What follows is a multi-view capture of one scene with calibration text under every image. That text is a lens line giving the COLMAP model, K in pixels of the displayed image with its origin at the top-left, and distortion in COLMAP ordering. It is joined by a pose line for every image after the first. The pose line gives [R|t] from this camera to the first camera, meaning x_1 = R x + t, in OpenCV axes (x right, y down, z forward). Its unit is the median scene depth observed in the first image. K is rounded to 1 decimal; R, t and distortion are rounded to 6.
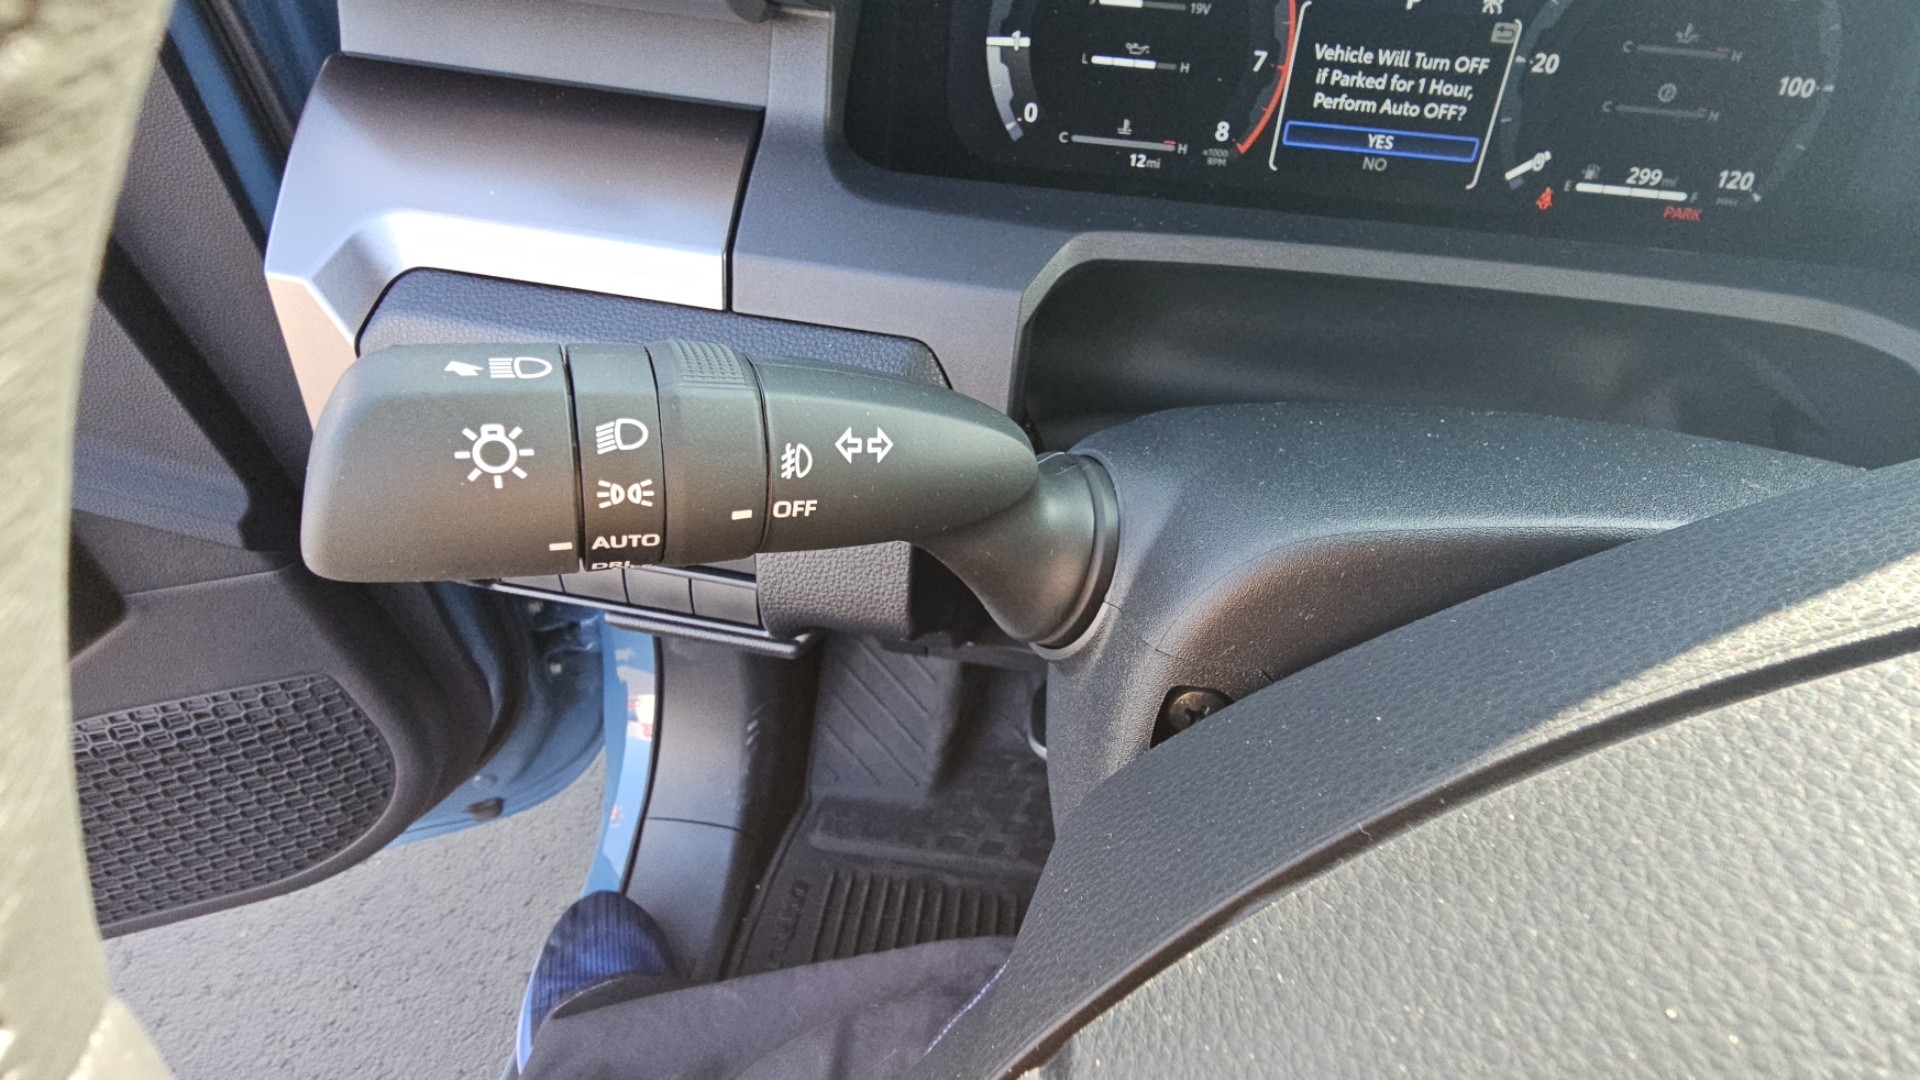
lens RADIAL K [[859.1, 0, 984.3], [0, 859.1, 540.2], [0, 0, 1]] dist [0.000854, -0.004021]
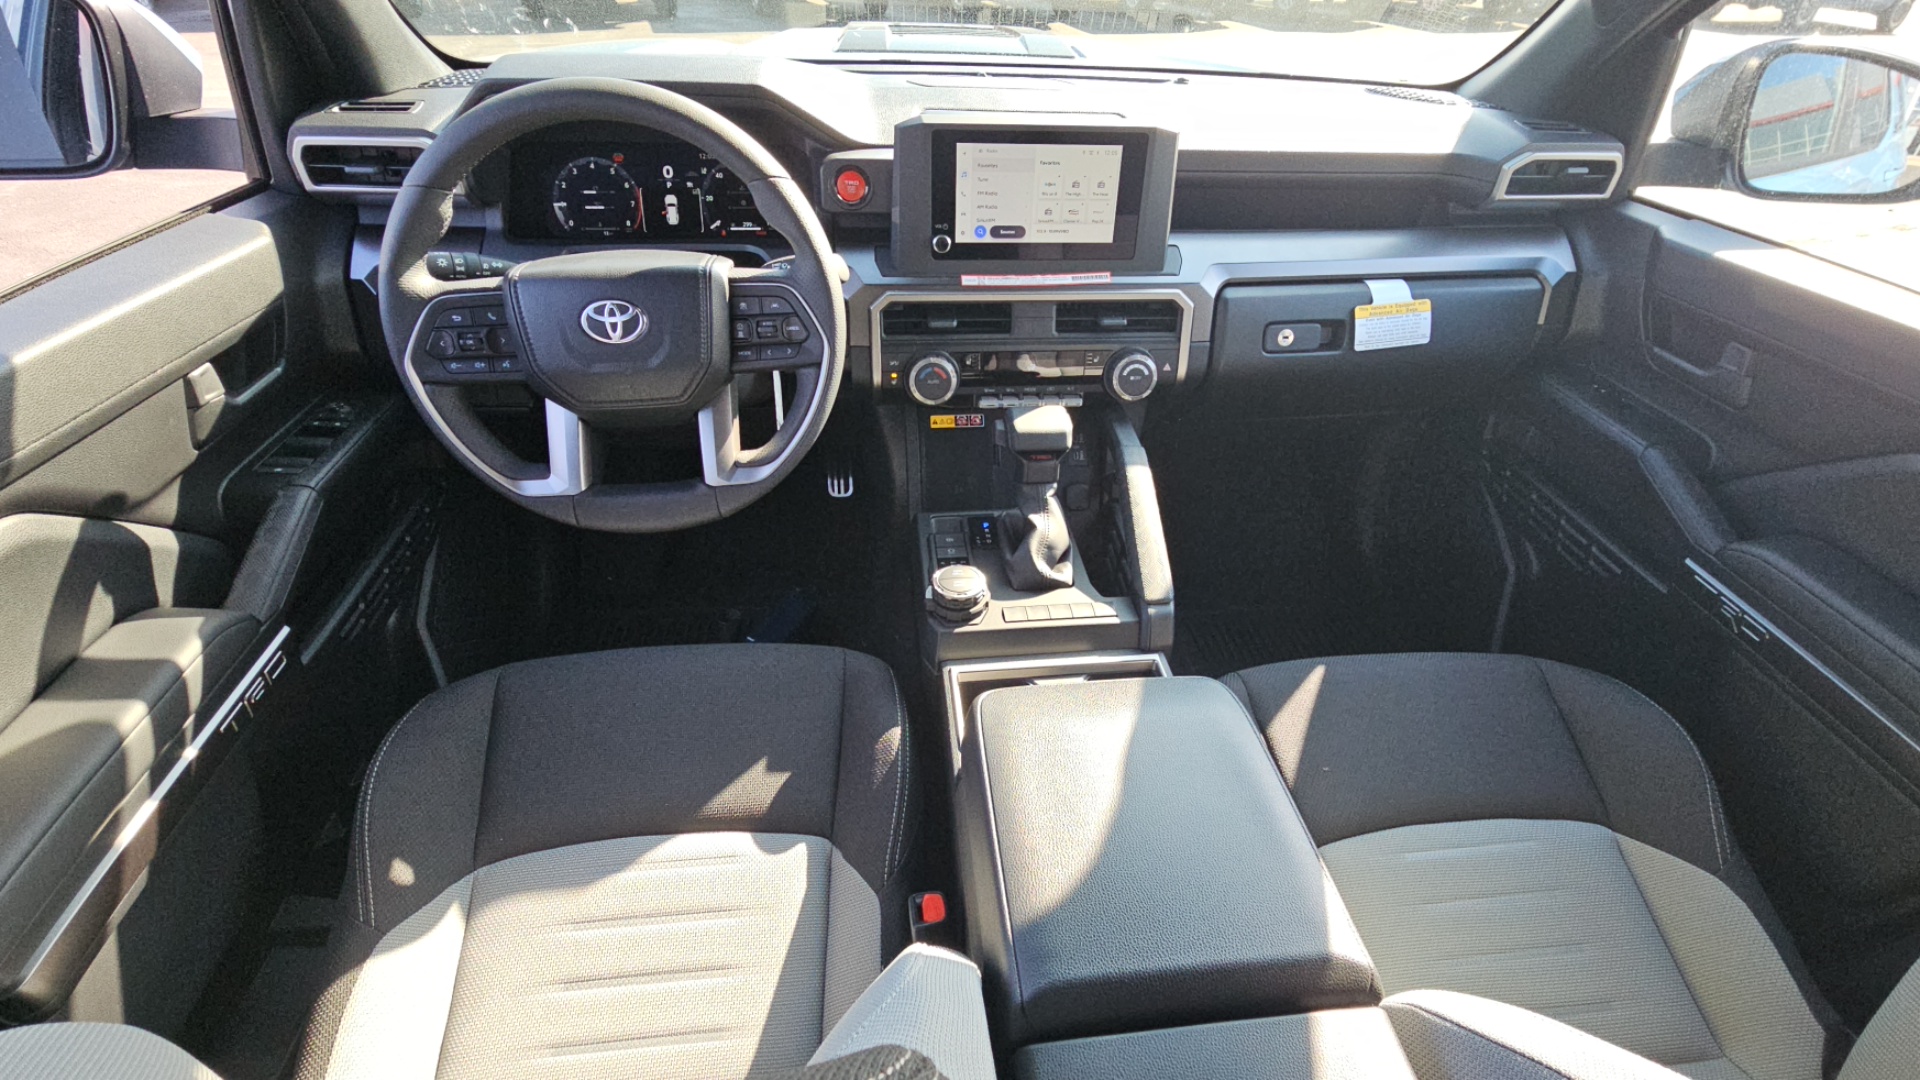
lens RADIAL K [[859.1, 0, 984.3], [0, 859.1, 540.2], [0, 0, 1]] dist [0.000854, -0.004021]
pose [[0.971677, -0.152052, 0.180900, 0.894807], [0.174163, 0.978177, -0.113298, 1.513173], [-0.159725, 0.141595, 0.976954, -2.602083]]
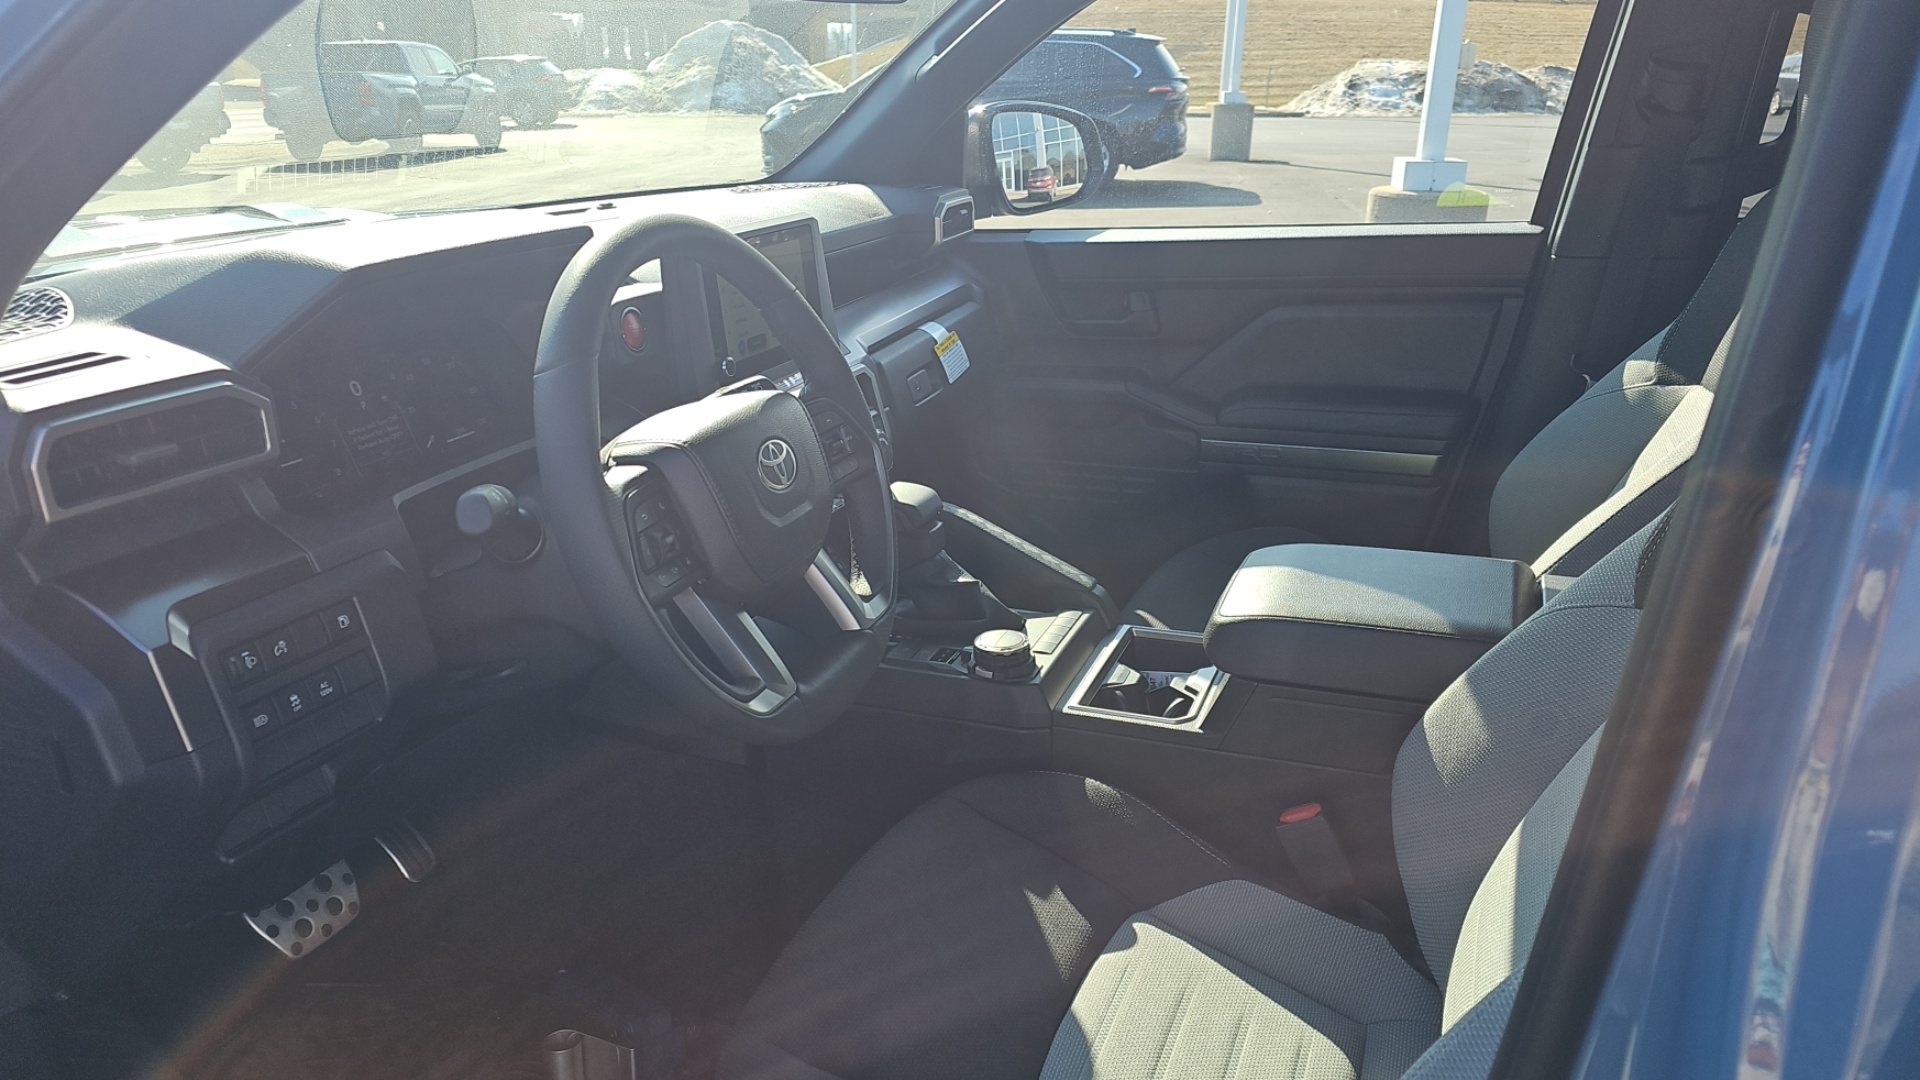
lens RADIAL K [[1364.5, 0, 960.0], [0, 1364.5, 540.0], [0, 0, 1]] dist [0.055283, -0.079273]
pose [[0.232684, -0.364837, 0.901528, -2.810098], [0.697584, 0.708516, 0.106681, 0.435243], [-0.677668, 0.604069, 0.419365, -1.611290]]
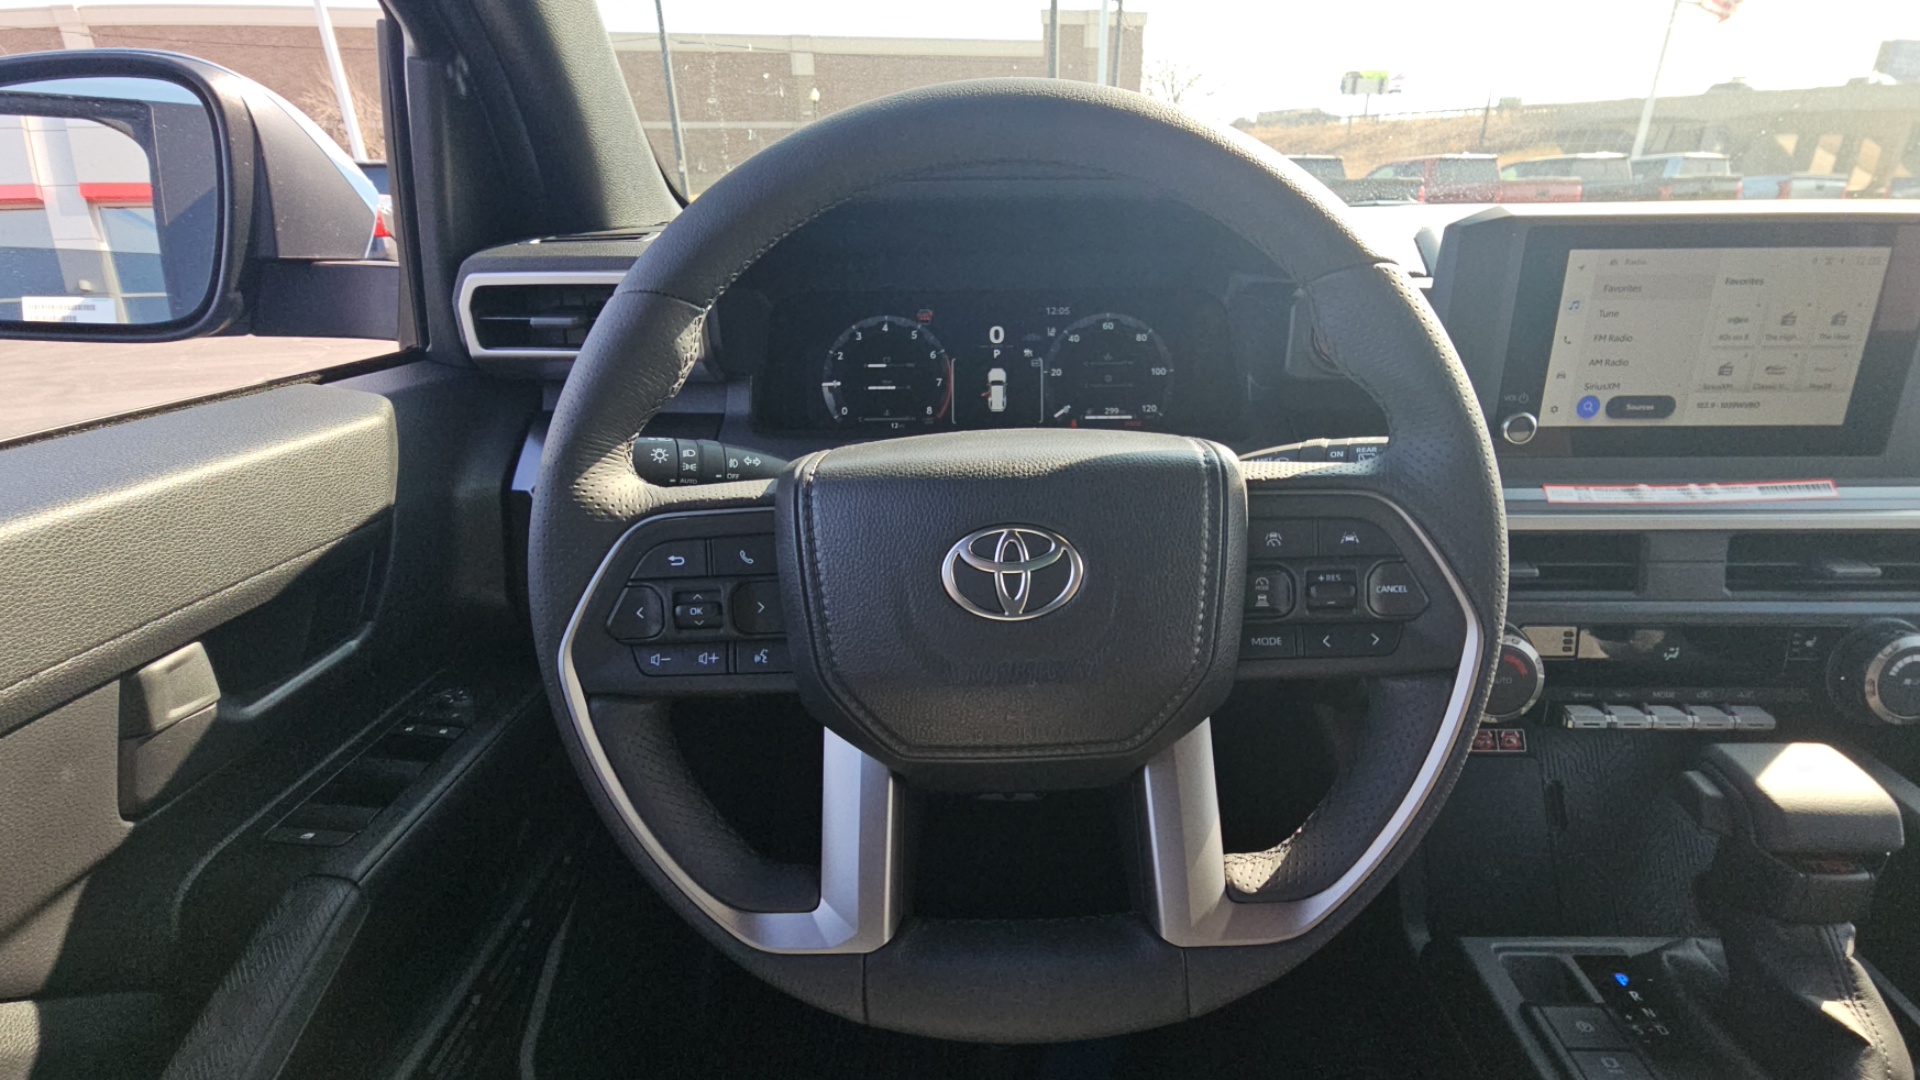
lens RADIAL K [[859.1, 0, 984.3], [0, 859.1, 540.2], [0, 0, 1]] dist [0.000854, -0.004021]
pose [[0.993530, -0.093733, 0.064120, 0.252559], [0.111205, 0.917498, -0.381878, 0.745812], [-0.023036, 0.386538, 0.921986, -0.995640]]
